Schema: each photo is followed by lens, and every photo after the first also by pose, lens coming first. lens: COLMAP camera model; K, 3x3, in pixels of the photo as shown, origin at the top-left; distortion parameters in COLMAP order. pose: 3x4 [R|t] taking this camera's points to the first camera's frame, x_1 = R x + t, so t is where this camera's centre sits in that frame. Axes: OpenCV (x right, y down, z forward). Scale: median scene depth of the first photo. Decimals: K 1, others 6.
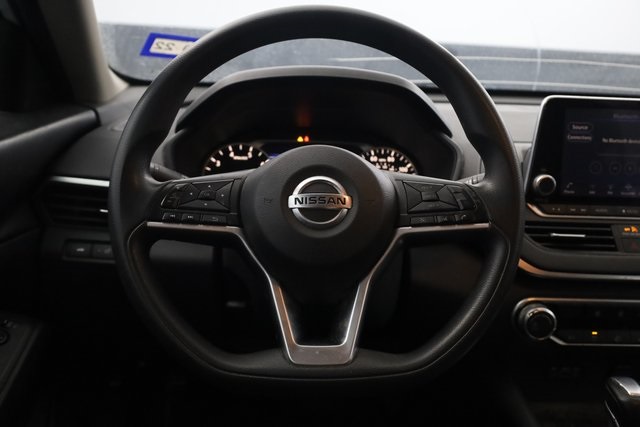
lens RADIAL K [[631.2, 0, 317.1], [0, 631.2, 213.6], [0, 0, 1]] dist [0.008058, 0.000000]
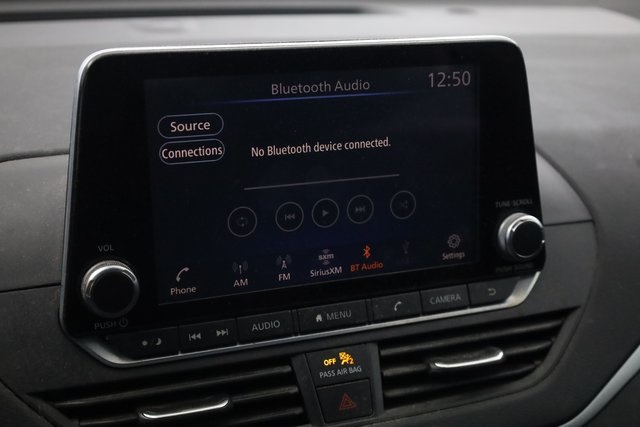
lens RADIAL K [[903.8, 0, 319.5], [0, 903.8, 214.4], [0, 0, 1]] dist [-0.212795, 0.000000]
pose [[0.945816, -0.115117, 0.303613, 0.314335], [0.094517, 0.992161, 0.081746, -0.119201], [-0.310643, -0.048620, 0.949282, 0.444282]]
